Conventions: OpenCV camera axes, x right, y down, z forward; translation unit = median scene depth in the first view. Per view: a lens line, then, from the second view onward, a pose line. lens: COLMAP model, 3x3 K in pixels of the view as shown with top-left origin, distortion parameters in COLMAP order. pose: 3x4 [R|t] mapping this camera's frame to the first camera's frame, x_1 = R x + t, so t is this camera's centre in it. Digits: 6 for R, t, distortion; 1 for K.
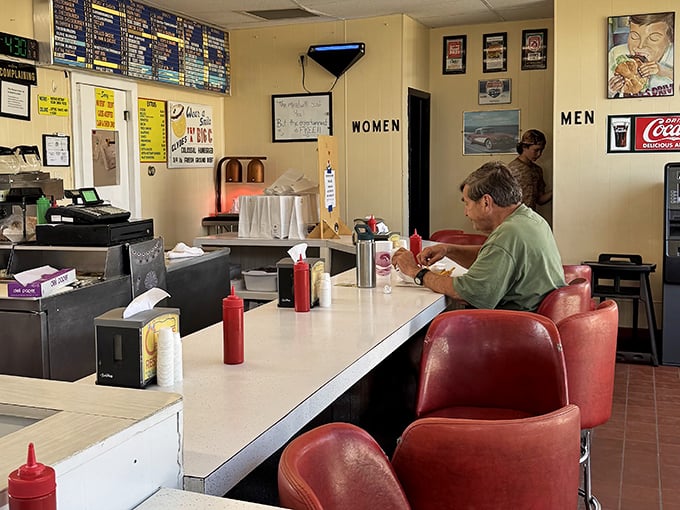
lens RADIAL K [[788.2, 0, 287.9], [0, 788.2, 253.5], [0, 0, 1]] dist [-0.016265, 0.000000]
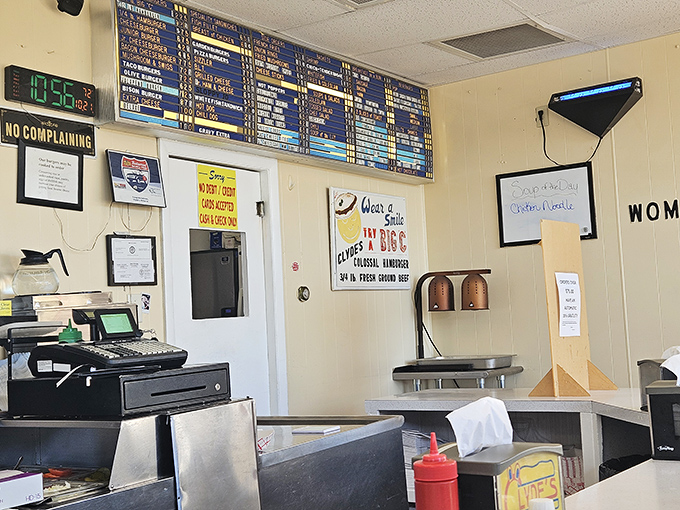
lens RADIAL K [[945.3, 0, 343.0], [0, 945.3, 253.2], [0, 0, 1]] dist [0.063765, 0.000000]
pose [[0.975229, -0.047204, -0.216100, 0.026577], [0.009227, 0.984795, -0.173476, -0.004349], [0.221003, 0.167185, 0.960836, 0.277410]]
